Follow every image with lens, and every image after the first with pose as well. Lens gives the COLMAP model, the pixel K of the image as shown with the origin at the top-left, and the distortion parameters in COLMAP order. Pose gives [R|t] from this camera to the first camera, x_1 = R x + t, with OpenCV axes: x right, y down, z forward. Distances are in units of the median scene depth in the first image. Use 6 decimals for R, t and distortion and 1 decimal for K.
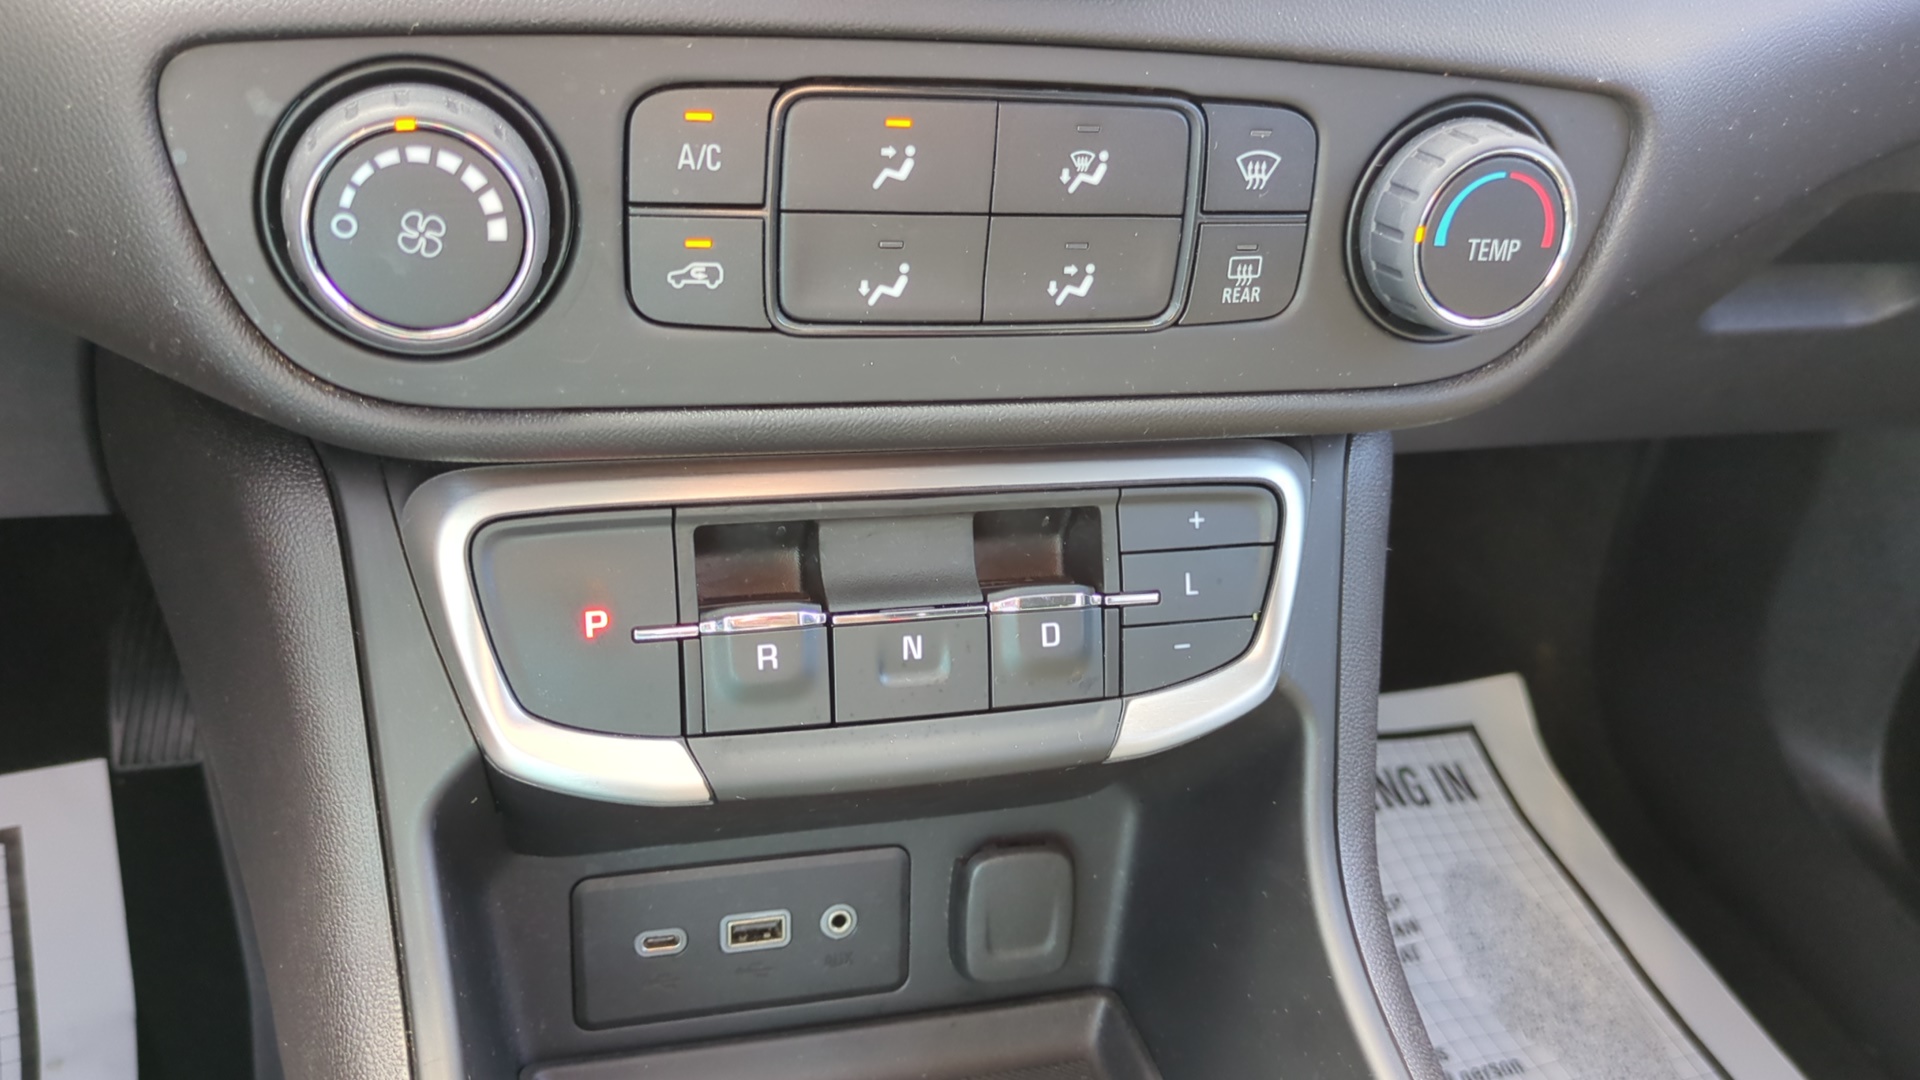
lens RADIAL K [[1610.7, 0, 968.5], [0, 1610.7, 544.9], [0, 0, 1]] dist [0.030965, -0.071590]
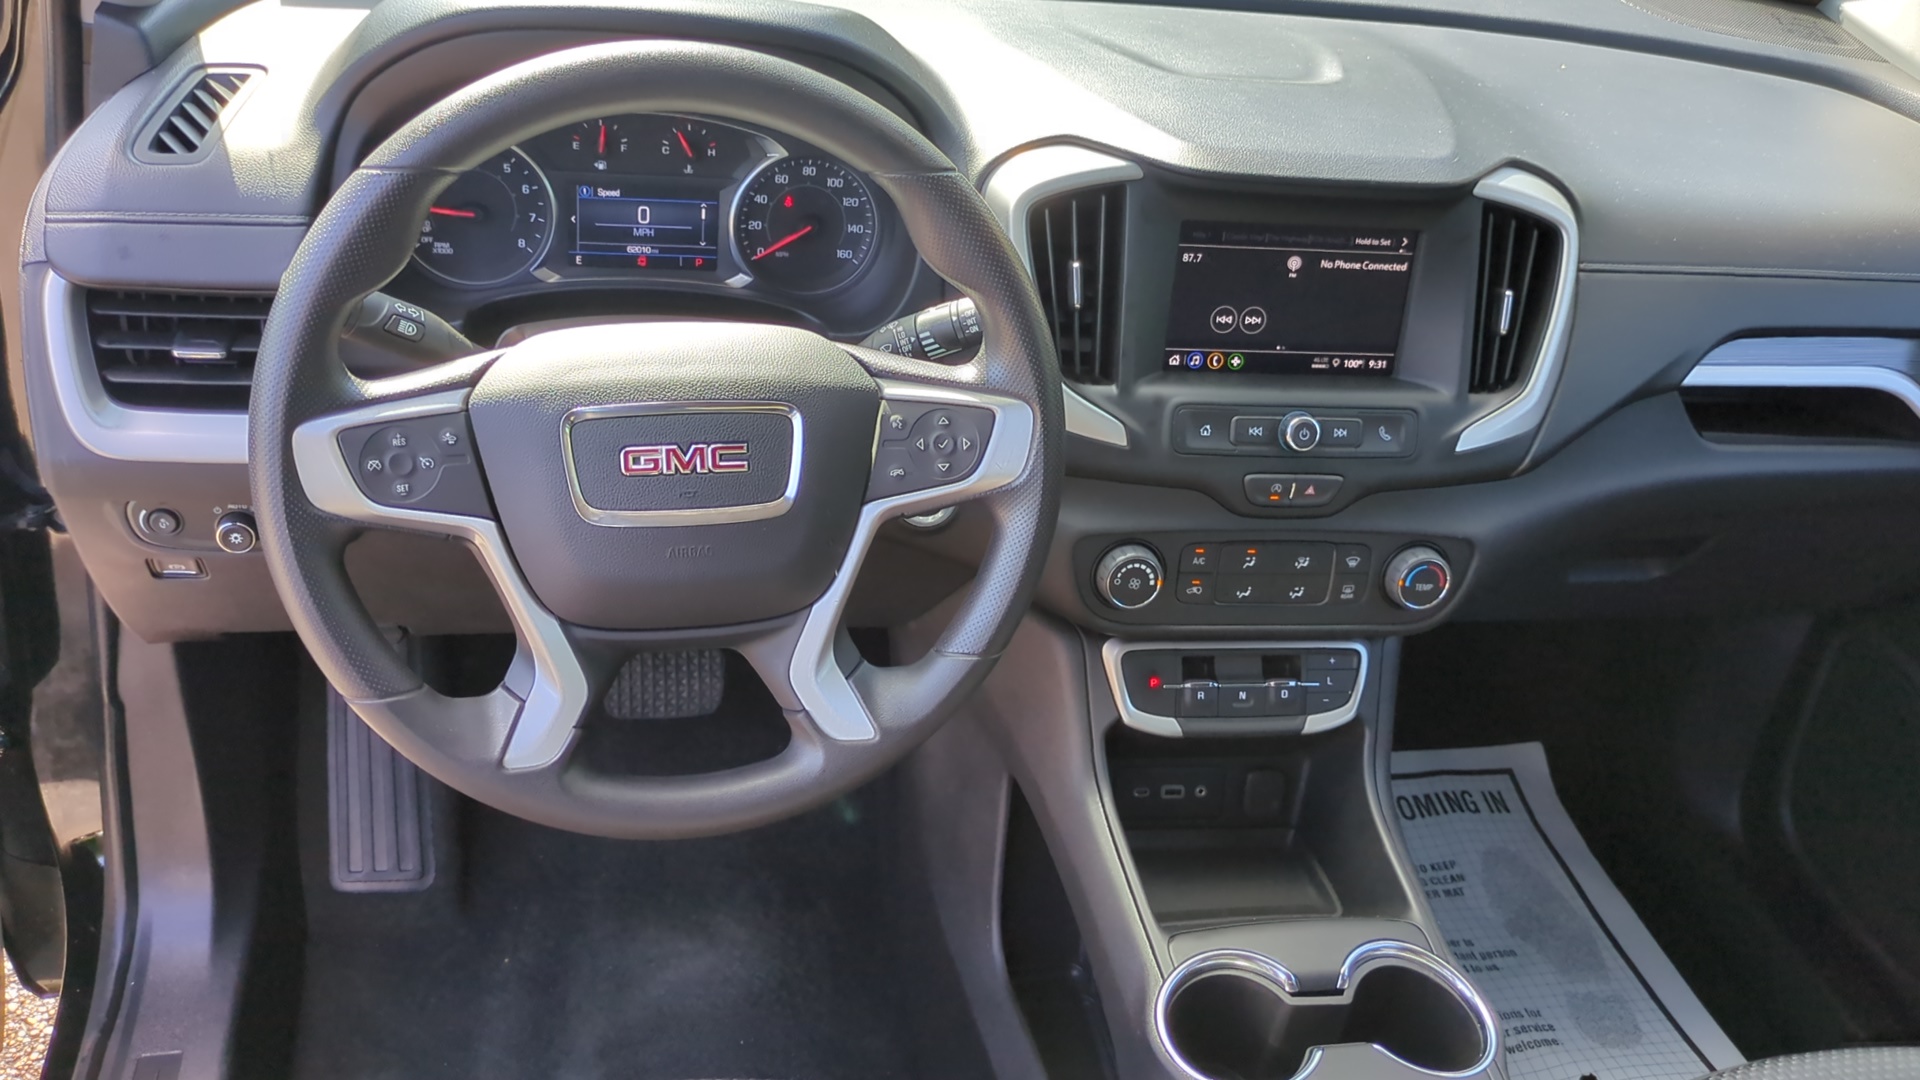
lens RADIAL K [[1610.7, 0, 943.3], [0, 1610.7, 524.9], [0, 0, 1]] dist [0.030965, -0.071590]
pose [[0.991766, 0.045432, -0.119737, -0.265299], [-0.051775, 0.997386, -0.050406, -0.087354], [0.117134, 0.056190, 0.991525, -2.394634]]
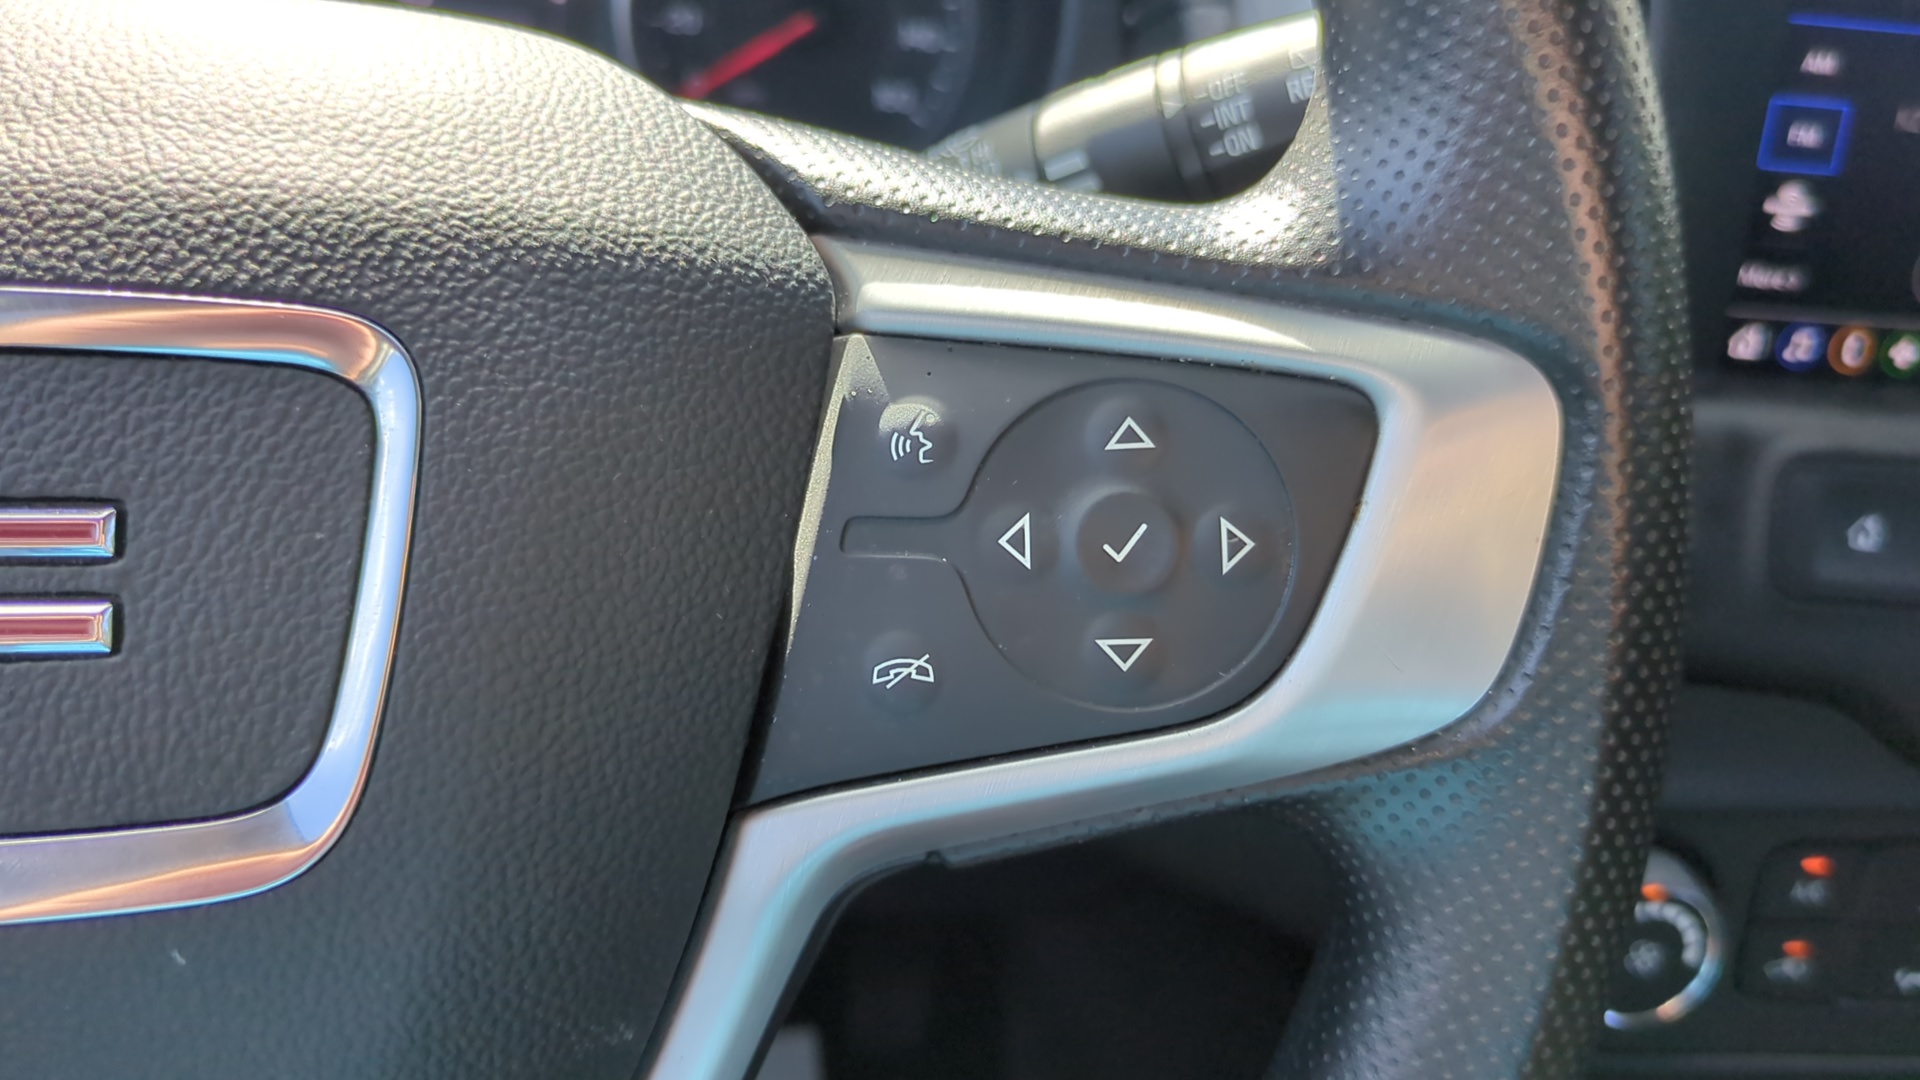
lens RADIAL K [[1610.7, 0, 980.2], [0, 1610.7, 538.2], [0, 0, 1]] dist [0.030965, -0.071590]
pose [[0.977941, 0.067507, -0.197670, -0.514282], [-0.089385, 0.990560, -0.103926, -0.282119], [0.188789, 0.119303, 0.974744, -0.437646]]
